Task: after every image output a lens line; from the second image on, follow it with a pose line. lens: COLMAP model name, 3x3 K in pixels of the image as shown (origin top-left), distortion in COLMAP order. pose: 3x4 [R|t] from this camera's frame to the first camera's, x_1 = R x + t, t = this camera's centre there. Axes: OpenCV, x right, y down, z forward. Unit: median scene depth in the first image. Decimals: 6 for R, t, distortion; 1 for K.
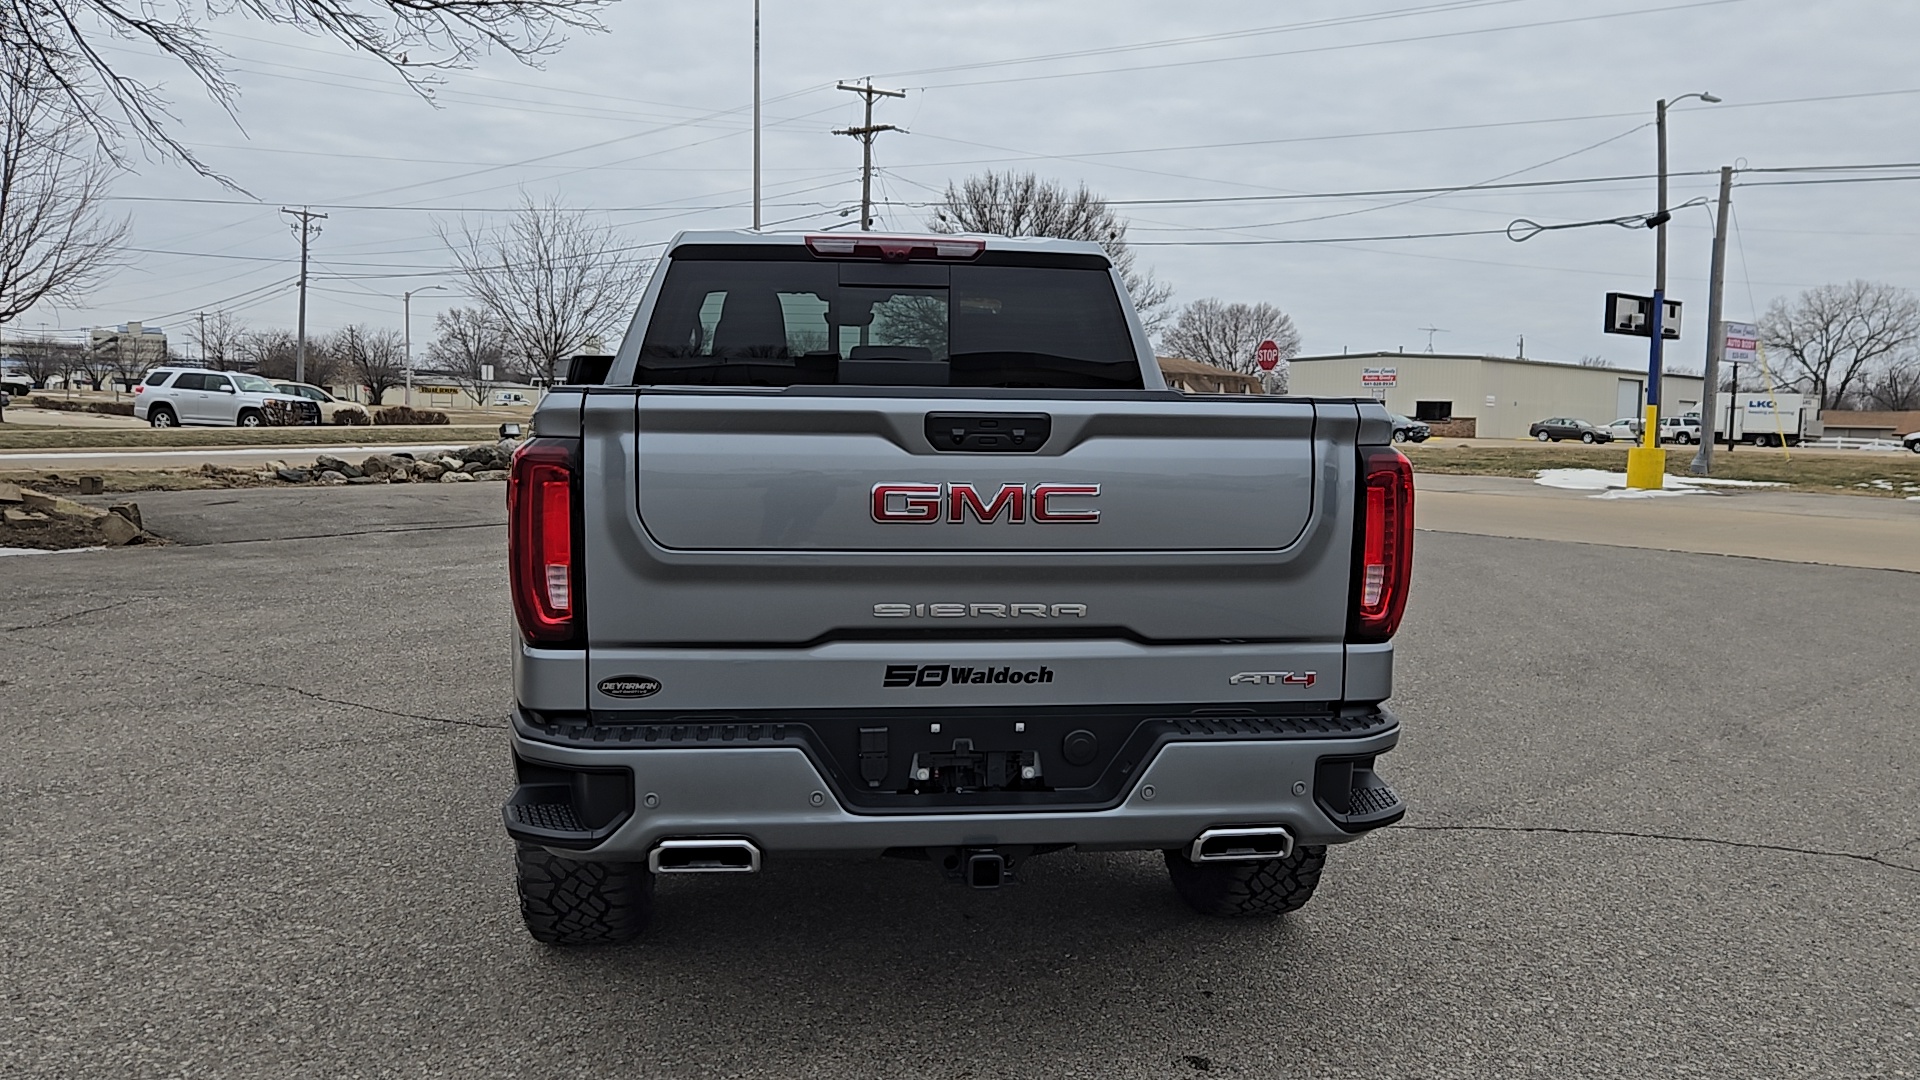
lens RADIAL K [[1587.6, 0, 958.1], [0, 1587.6, 527.4], [0, 0, 1]] dist [0.018764, -0.006731]
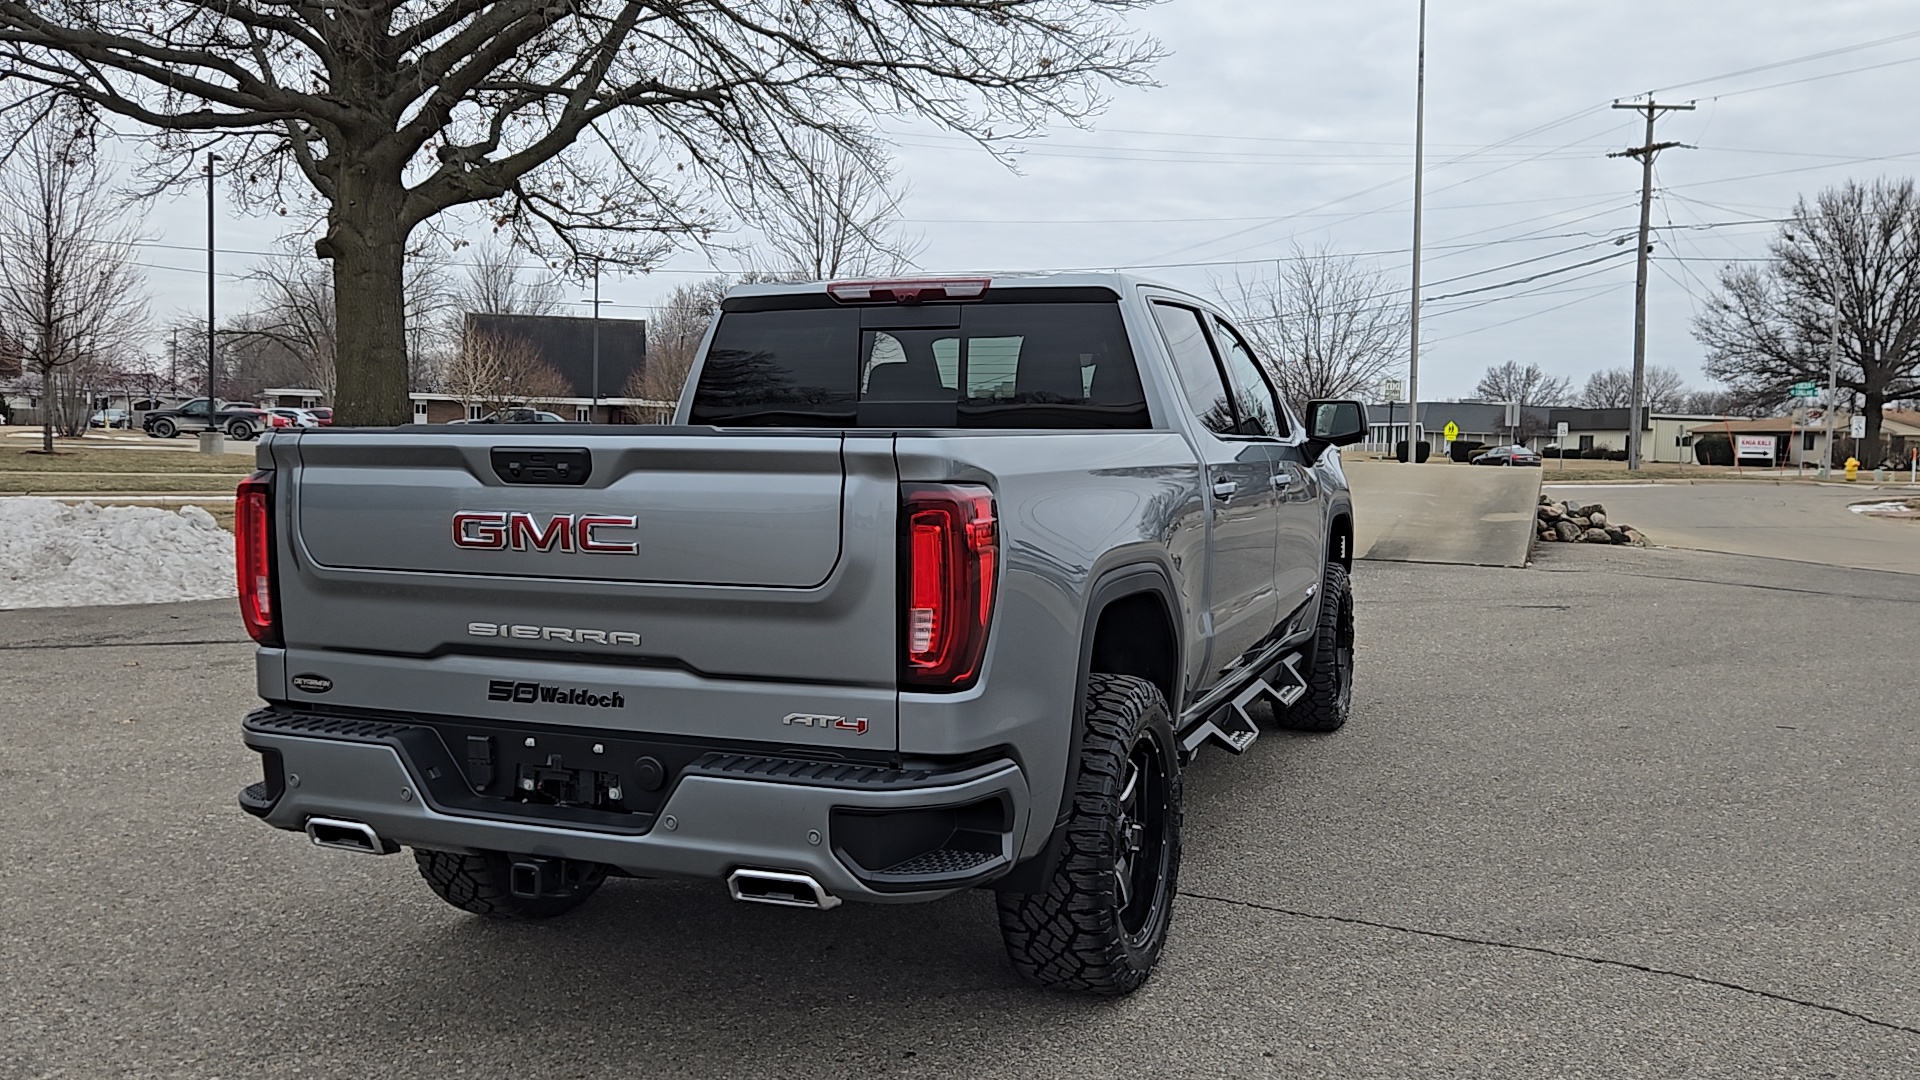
lens RADIAL K [[1587.6, 0, 958.1], [0, 1587.6, 527.4], [0, 0, 1]] dist [0.018764, -0.006731]
pose [[0.873668, 0.020303, -0.486099, 0.567147], [-0.034314, 0.999212, -0.019938, -0.005102], [0.485311, 0.034099, 0.873676, 0.148068]]
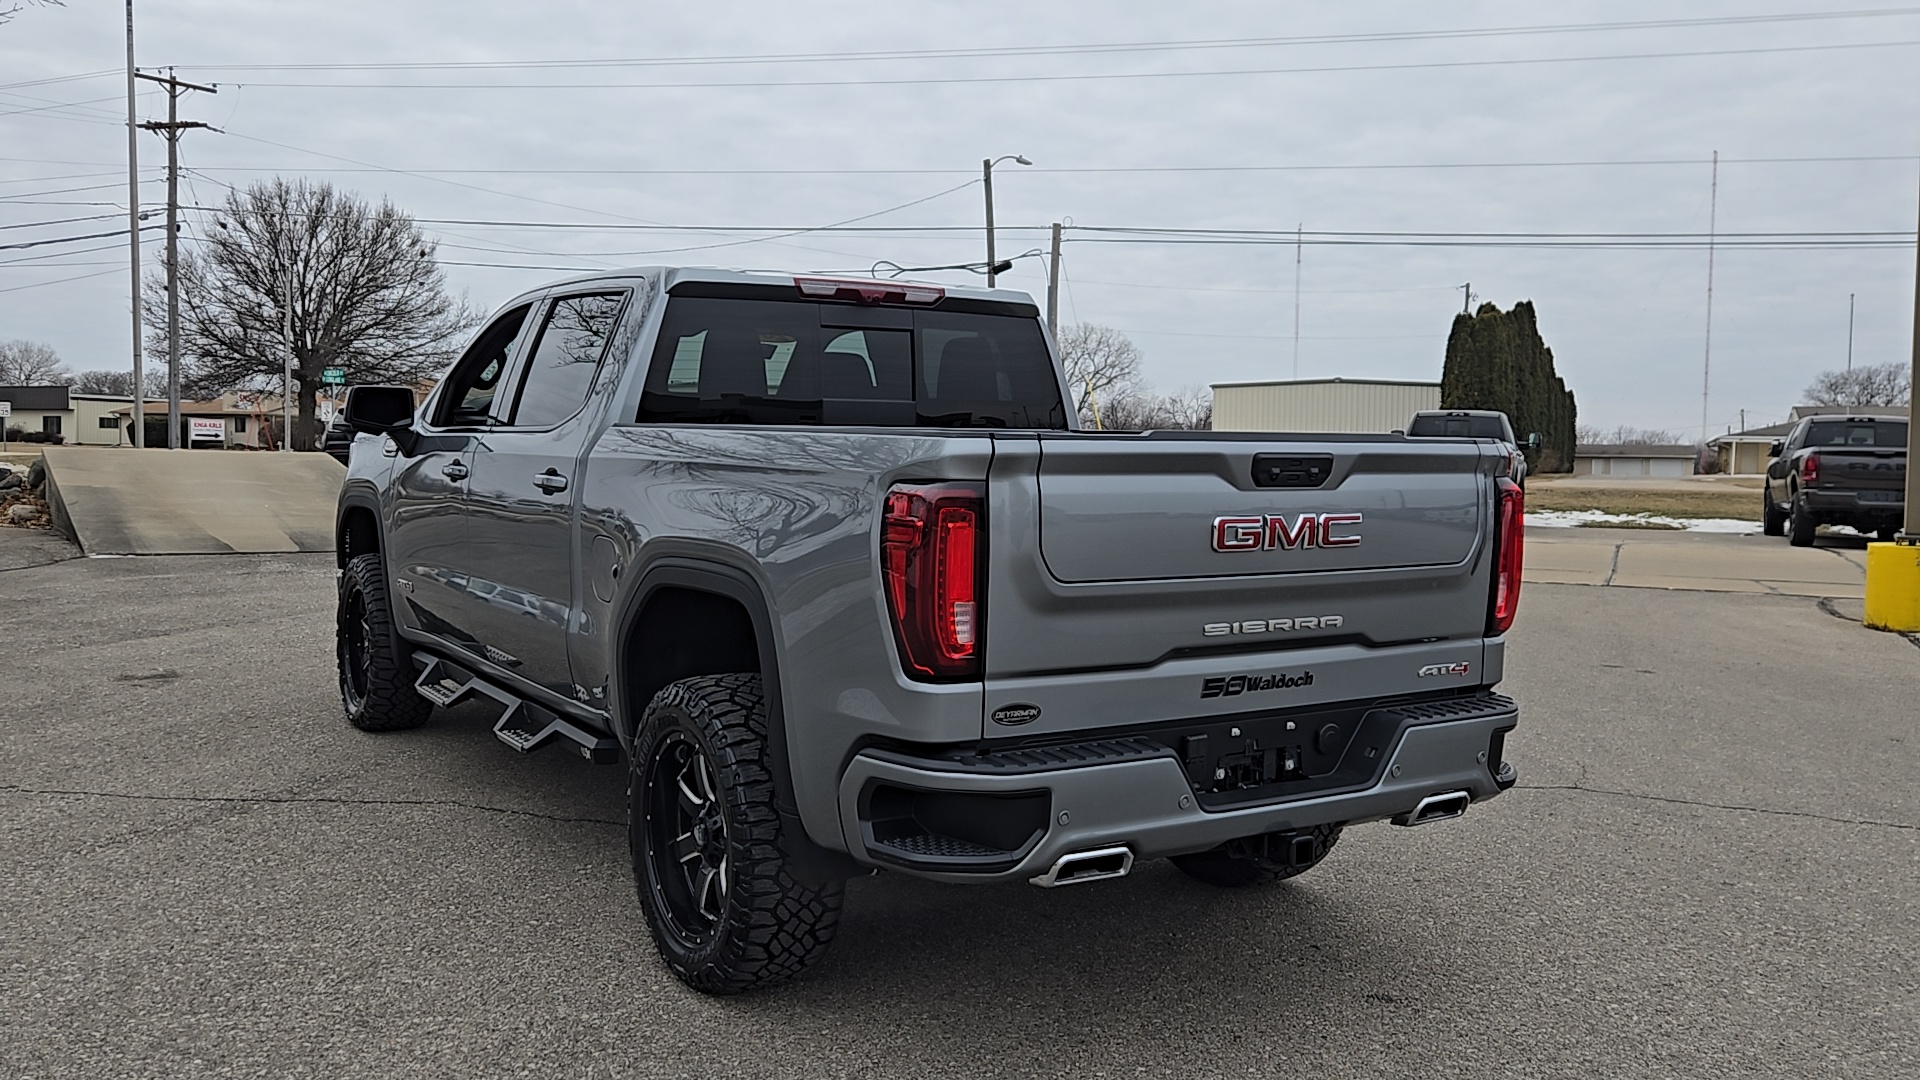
lens RADIAL K [[1587.6, 0, 958.1], [0, 1587.6, 527.4], [0, 0, 1]] dist [0.018764, -0.006731]
pose [[0.906066, -0.026654, 0.422296, -0.501094], [0.033467, 0.999402, -0.008728, -0.012067], [-0.421811, 0.022042, 0.906416, 0.039267]]
